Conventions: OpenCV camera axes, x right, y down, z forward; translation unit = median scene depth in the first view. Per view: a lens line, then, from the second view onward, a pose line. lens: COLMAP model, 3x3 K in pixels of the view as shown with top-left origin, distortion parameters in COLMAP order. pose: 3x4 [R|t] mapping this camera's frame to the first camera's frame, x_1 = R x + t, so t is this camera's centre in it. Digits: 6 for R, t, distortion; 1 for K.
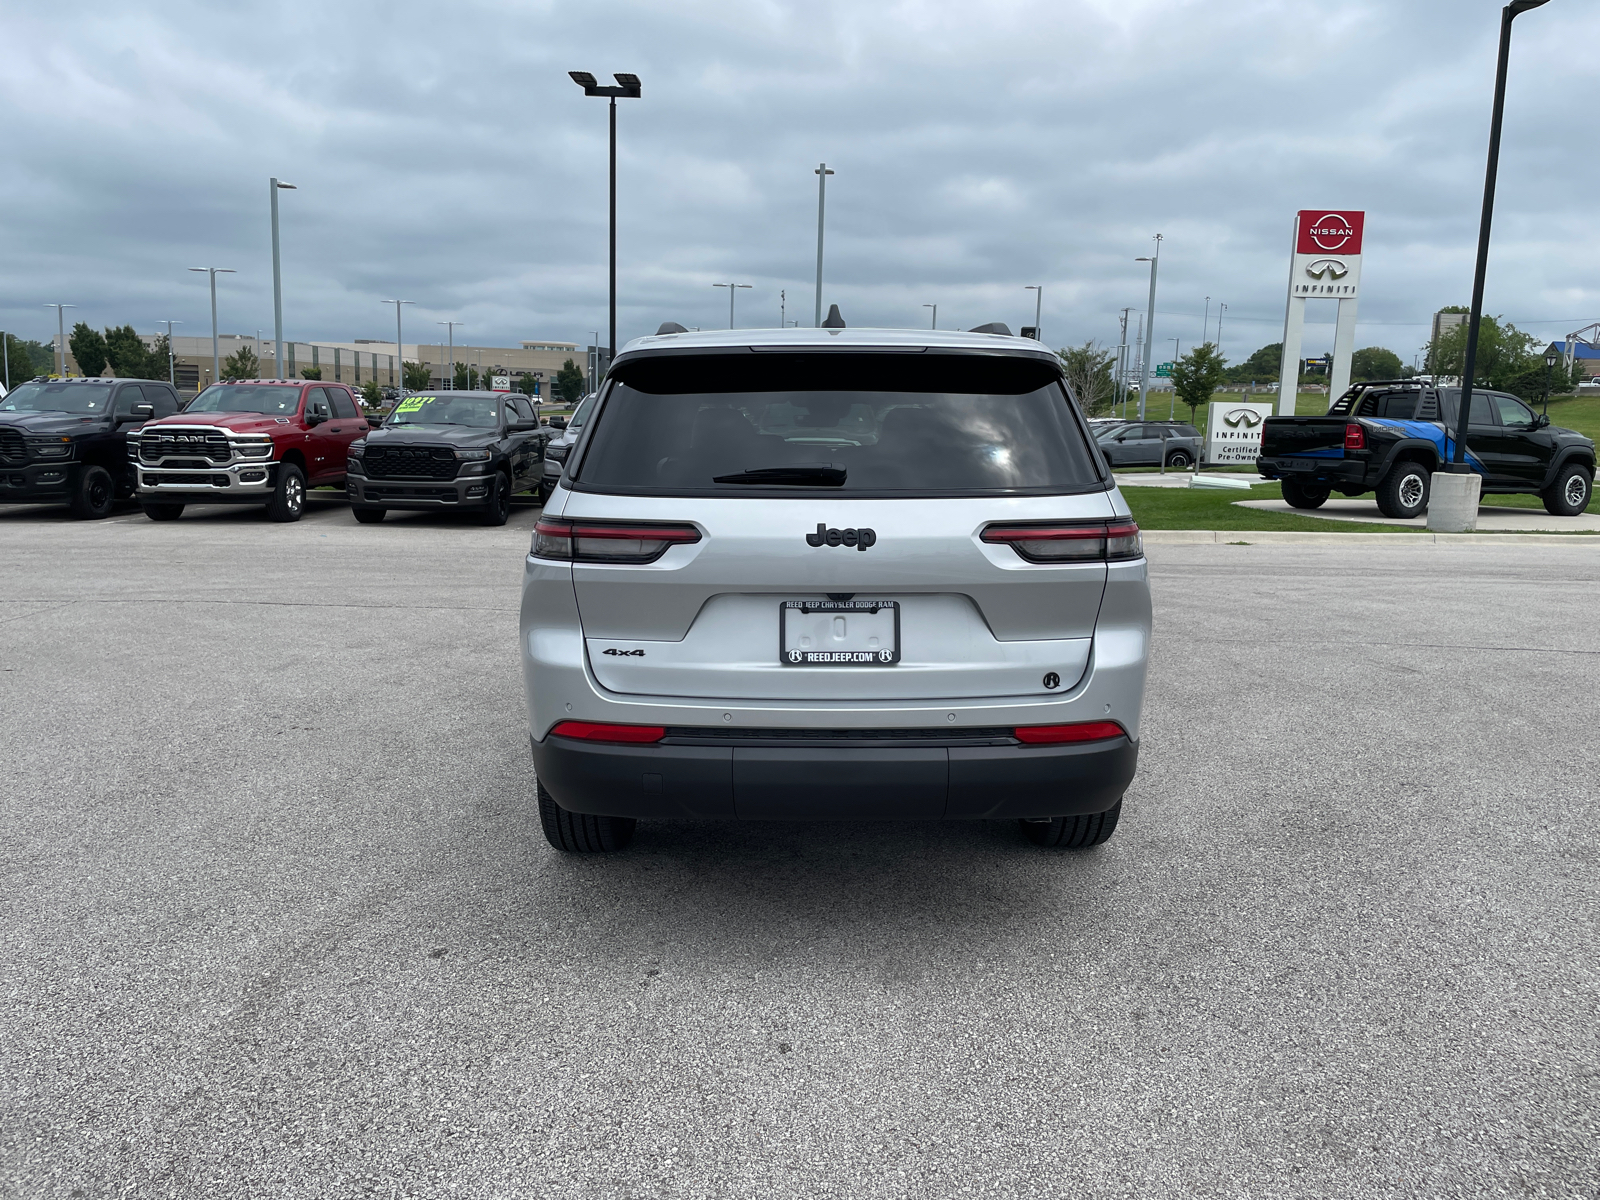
lens RADIAL K [[1200.8, 0, 807.6], [0, 1200.8, 584.2], [0, 0, 1]] dist [0.082418, -0.098849]
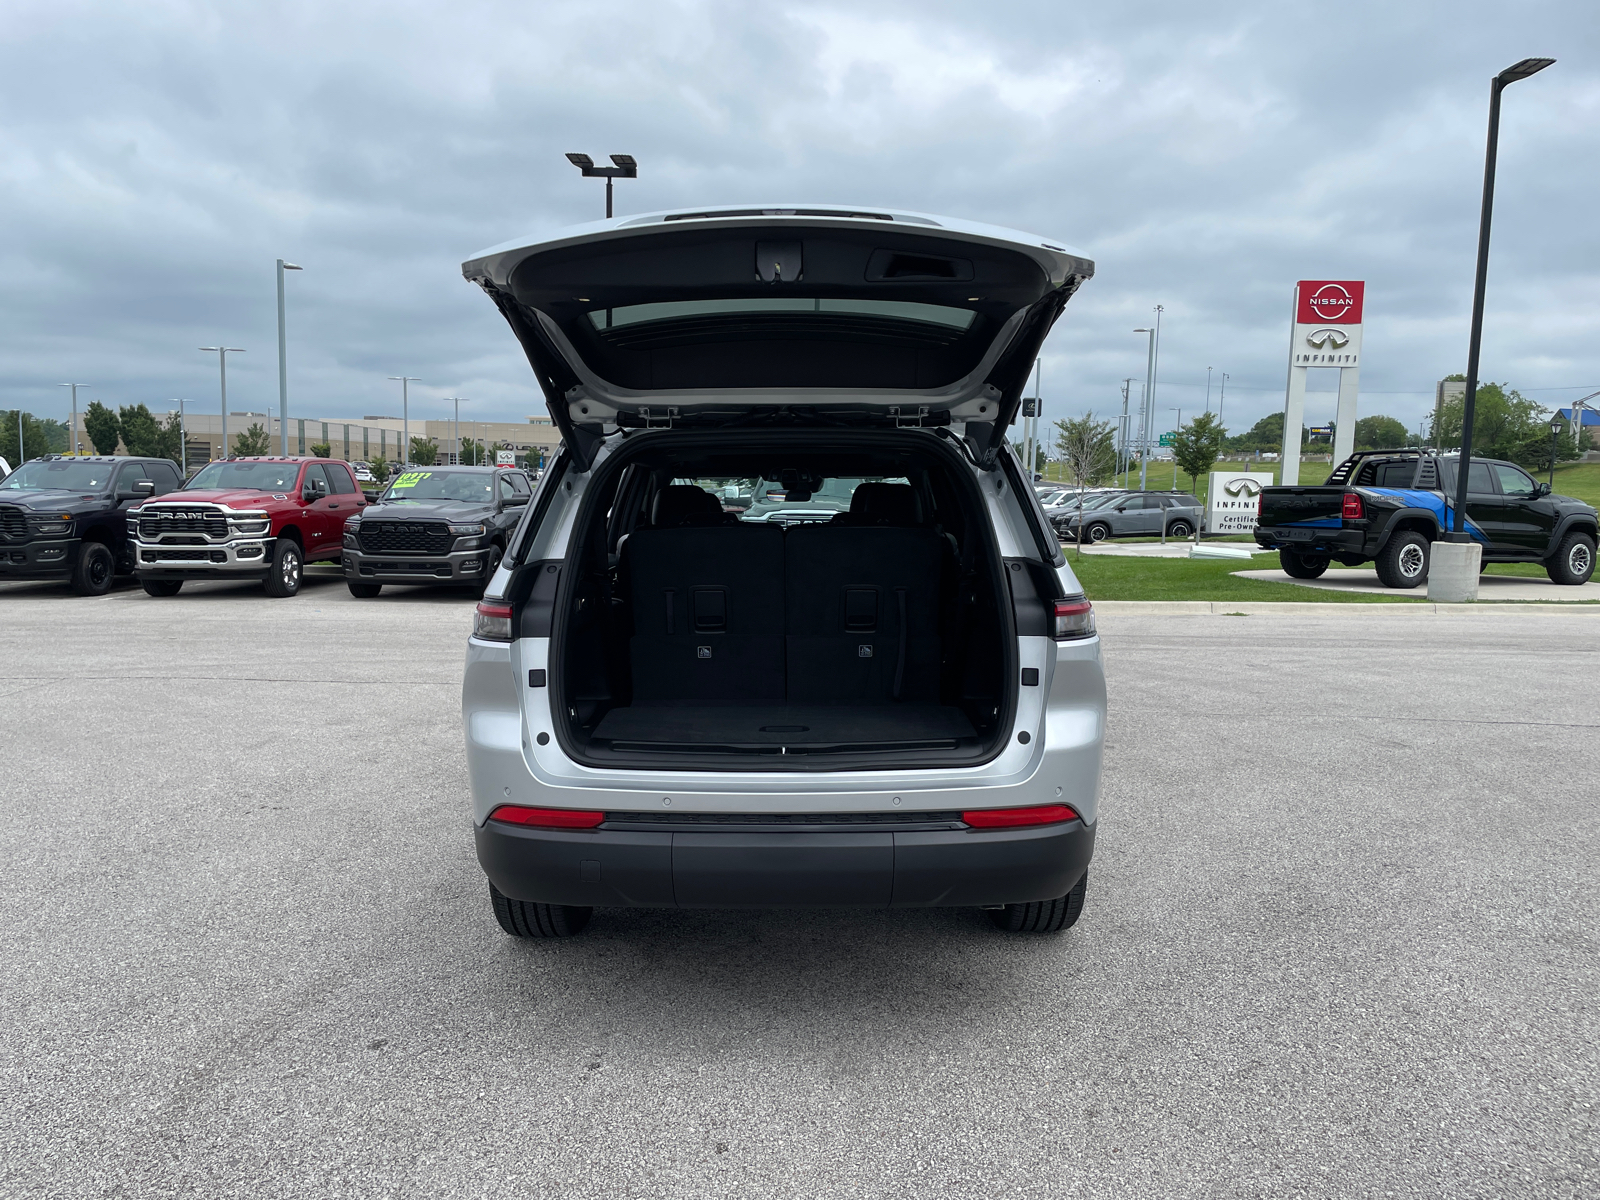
lens RADIAL K [[1200.8, 0, 789.1], [0, 1200.8, 610.9], [0, 0, 1]] dist [0.082418, -0.098849]
pose [[0.999814, -0.004489, -0.018740, 0.030337], [0.003801, 0.999322, -0.036612, -0.004672], [0.018891, 0.036534, 0.999154, 0.010599]]
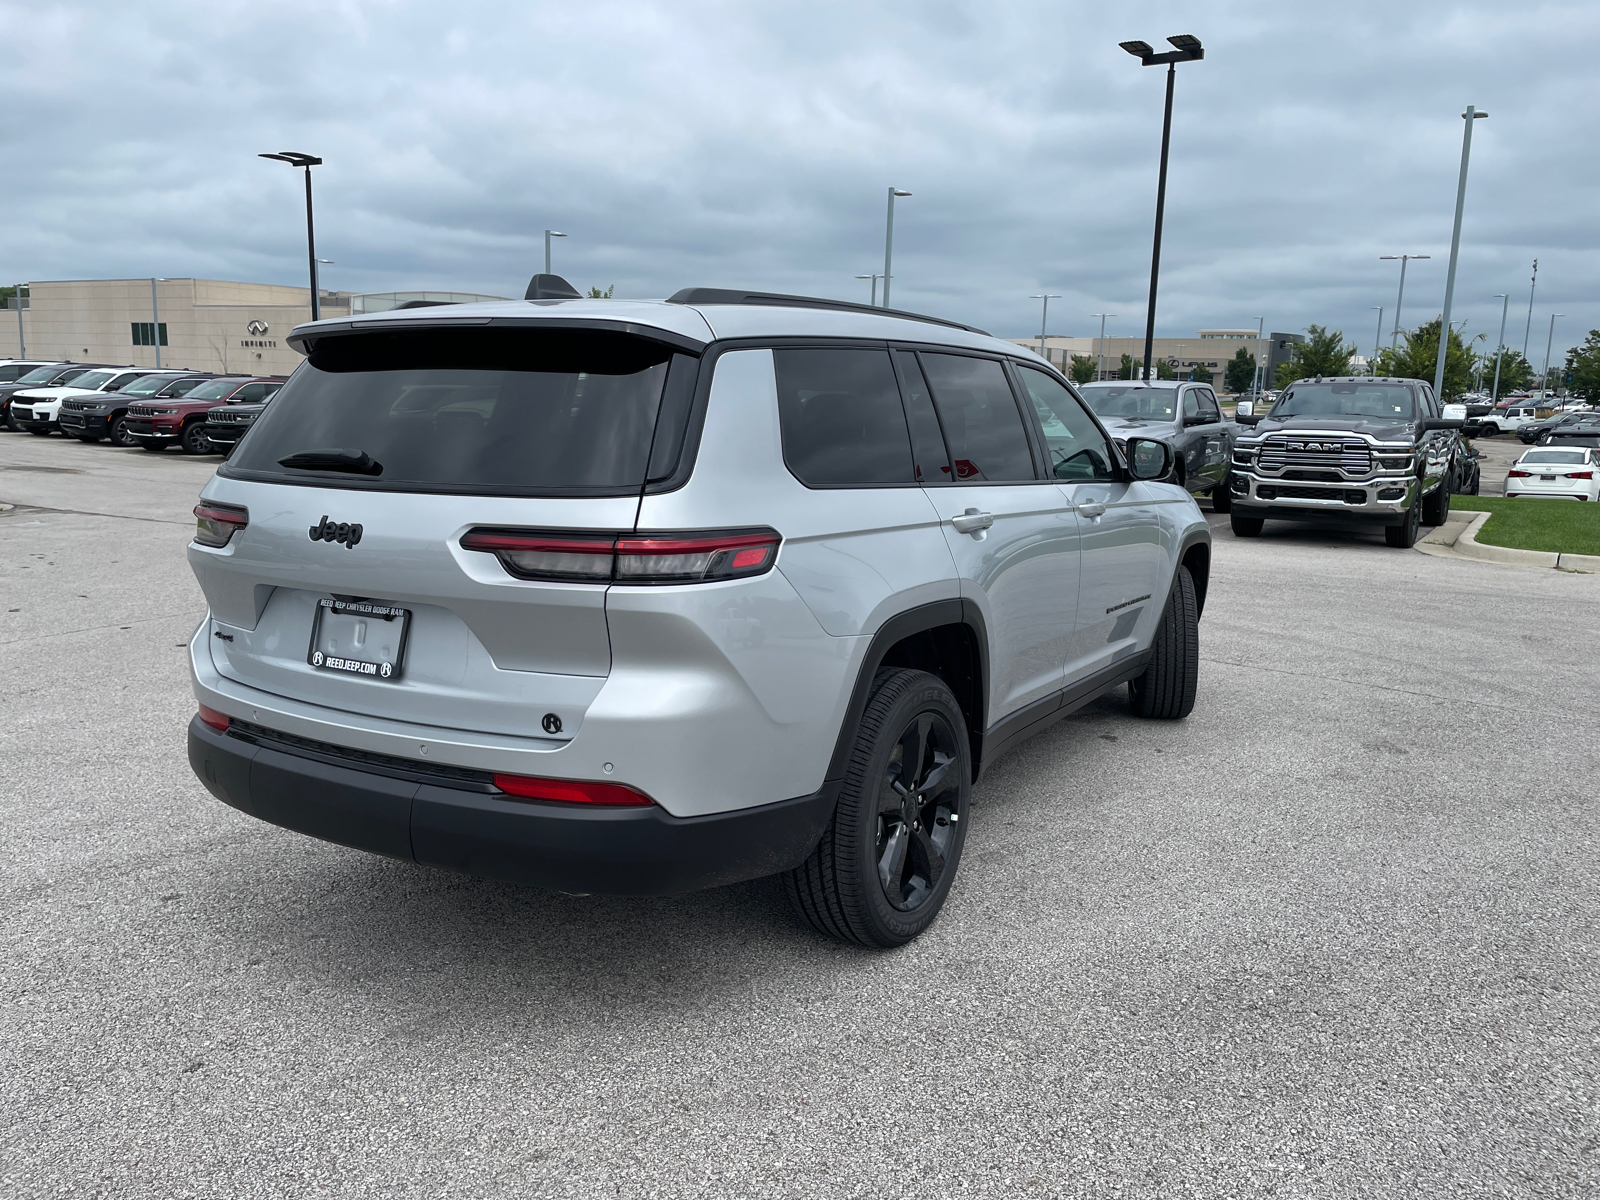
lens RADIAL K [[1200.8, 0, 792.6], [0, 1200.8, 593.6], [0, 0, 1]] dist [0.082418, -0.098849]
pose [[0.849726, 0.084278, -0.520445, 0.462284], [-0.077264, 0.996389, 0.035201, -0.030084], [0.521533, 0.010301, 0.853169, 0.235344]]
